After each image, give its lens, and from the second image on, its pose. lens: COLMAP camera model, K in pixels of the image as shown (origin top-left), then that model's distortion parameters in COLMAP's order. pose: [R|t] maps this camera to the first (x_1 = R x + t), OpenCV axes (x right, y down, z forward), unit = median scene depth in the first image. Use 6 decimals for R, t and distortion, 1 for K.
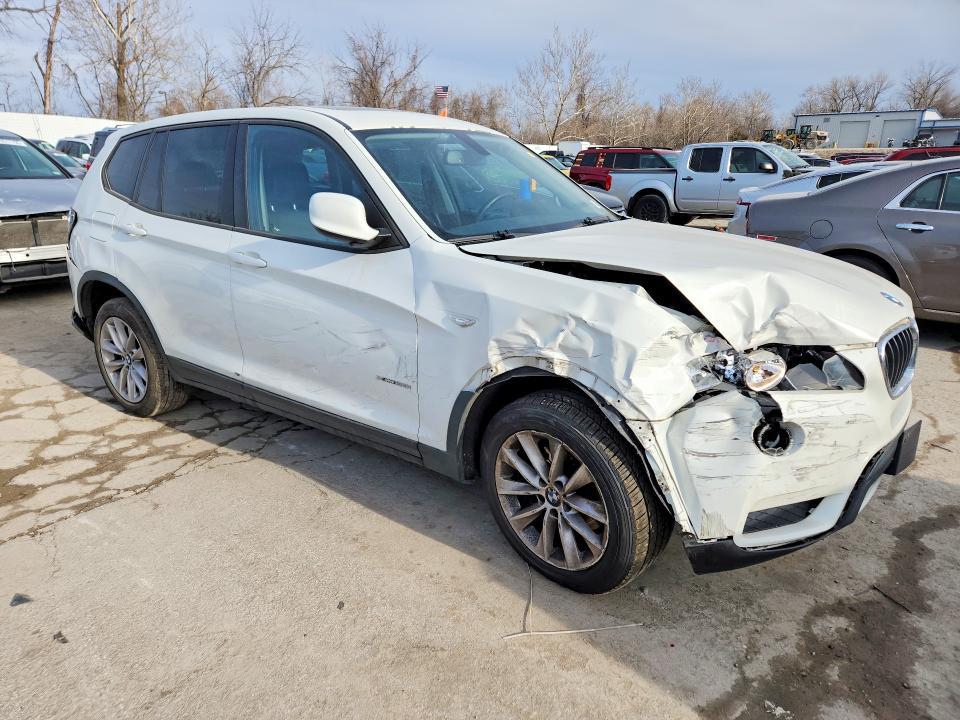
lens RADIAL K [[652.3, 0, 480.0], [0, 652.3, 360.0], [0, 0, 1]] dist [0.081517, -0.076029]
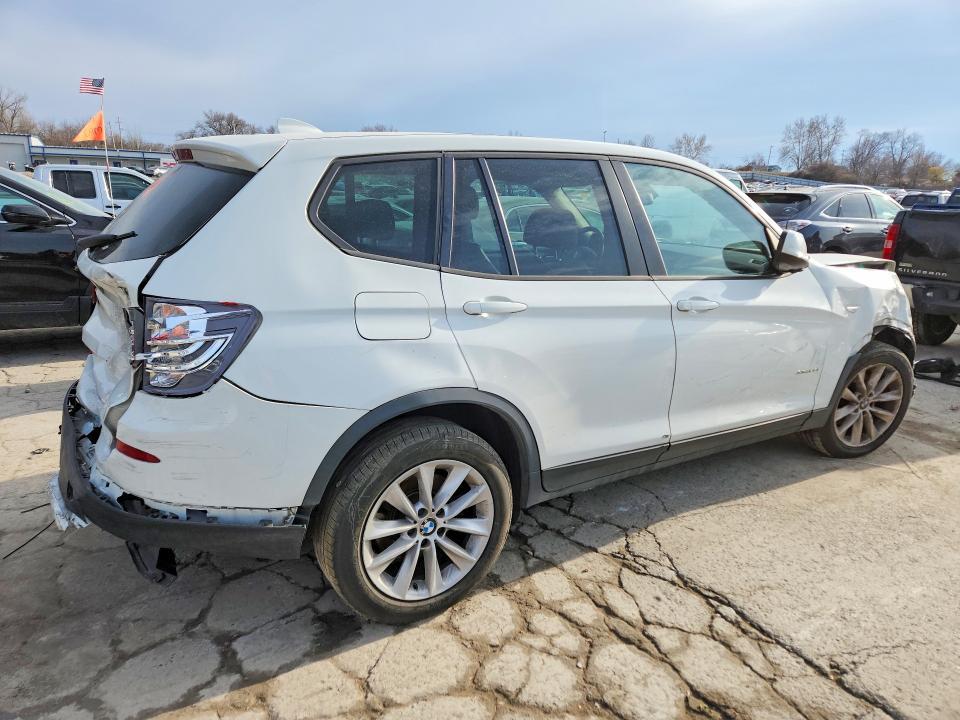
lens RADIAL K [[652.3, 0, 480.0], [0, 652.3, 360.0], [0, 0, 1]] dist [0.081517, -0.076029]
pose [[0.348009, -0.213835, 0.912778, -1.139730], [0.244539, 0.960638, 0.131814, -0.234063], [-0.905036, 0.177337, 0.386602, 0.792069]]
